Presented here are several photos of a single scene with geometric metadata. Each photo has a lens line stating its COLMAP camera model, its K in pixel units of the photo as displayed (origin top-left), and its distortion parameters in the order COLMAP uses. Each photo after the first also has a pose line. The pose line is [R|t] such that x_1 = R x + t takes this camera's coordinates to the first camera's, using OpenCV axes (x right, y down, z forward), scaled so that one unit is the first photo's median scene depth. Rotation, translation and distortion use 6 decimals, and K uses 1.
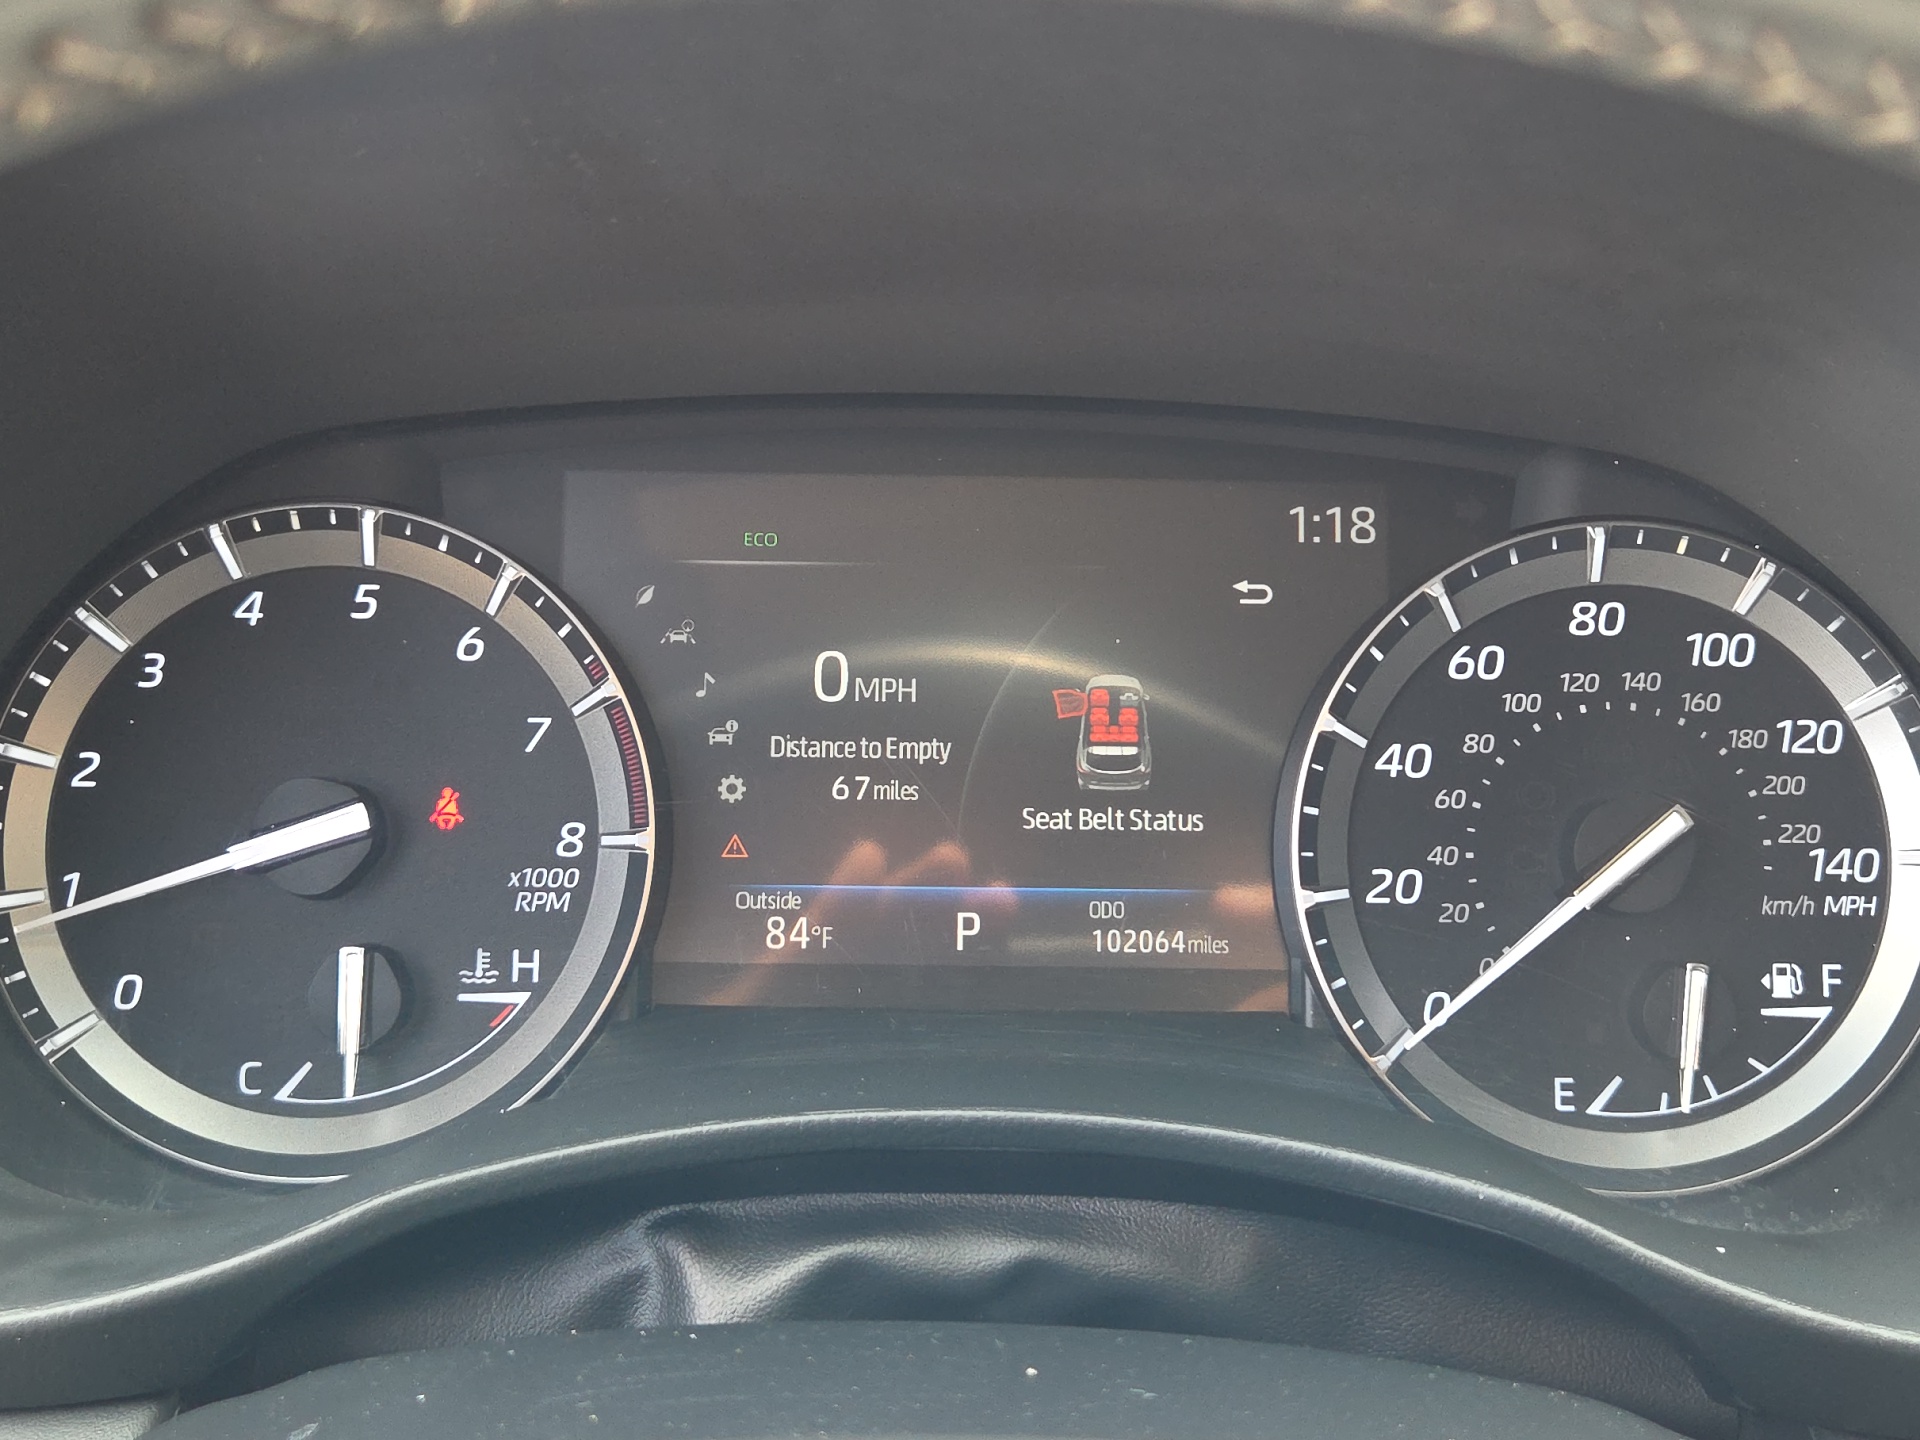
lens RADIAL K [[2075.4, 0, 978.1], [0, 2075.4, 702.2], [0, 0, 1]] dist [-0.011911, 0.000000]
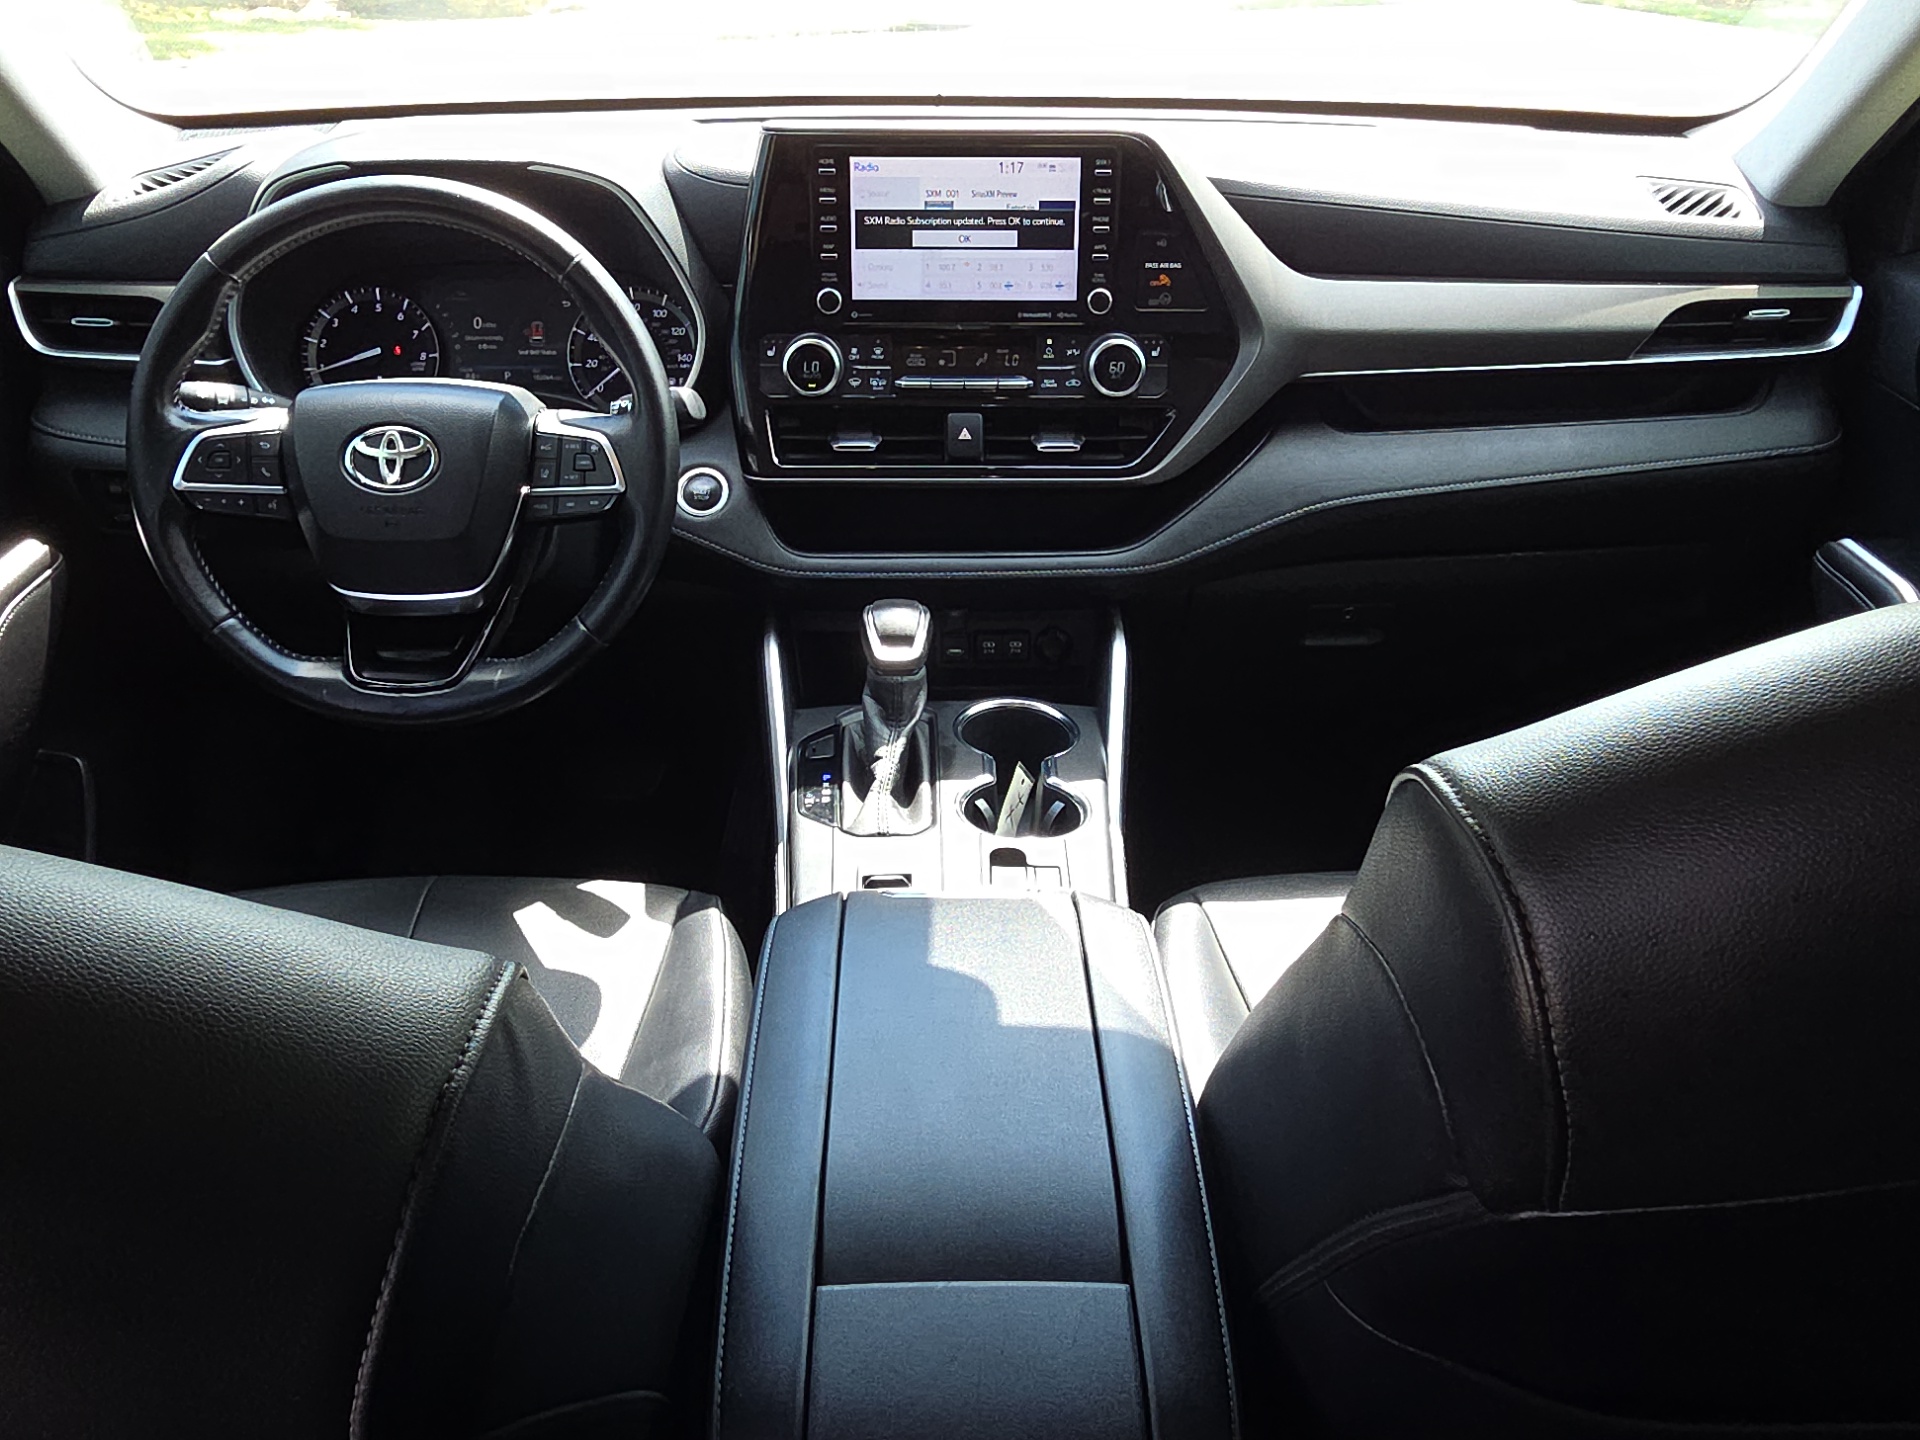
lens RADIAL K [[1626.5, 0, 949.9], [0, 1626.5, 726.4], [0, 0, 1]] dist [0.001077, -0.005700]
pose [[0.999871, -0.015957, -0.001920, 1.034720], [0.016070, 0.990442, 0.136994, 0.423232], [-0.000285, -0.137007, 0.990570, -2.907569]]
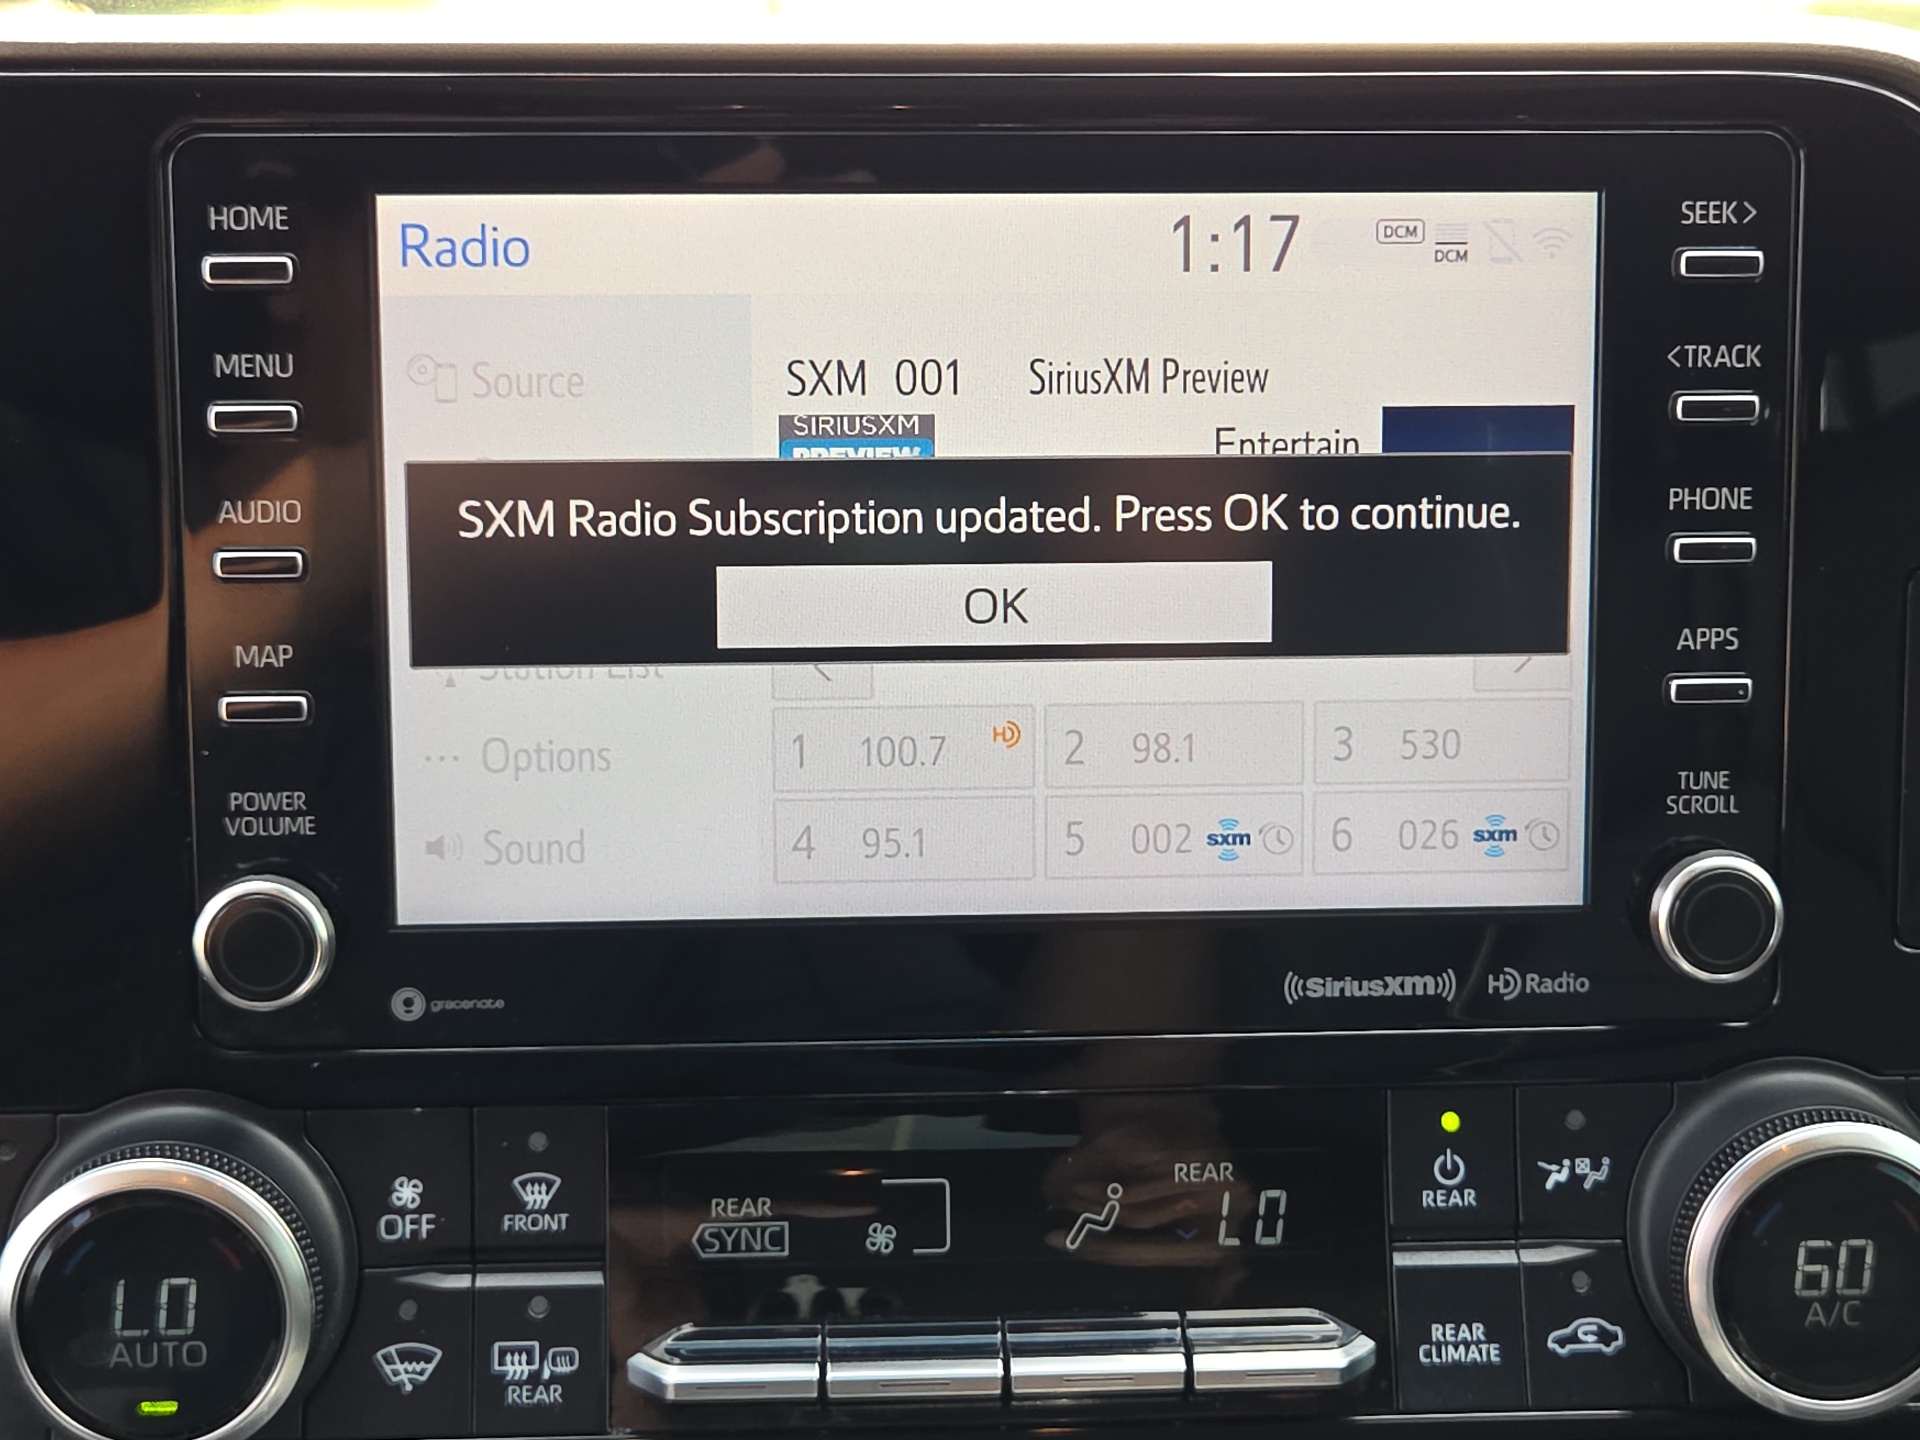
lens RADIAL K [[3127.2, 0, 965.4], [0, 3127.2, 635.3], [0, 0, 1]] dist [-0.003177, 0.000000]
pose [[0.998716, -0.028775, 0.041692, 1.011717], [0.032981, 0.994031, -0.103997, 0.016266], [-0.038451, 0.105239, 0.993703, -0.606535]]
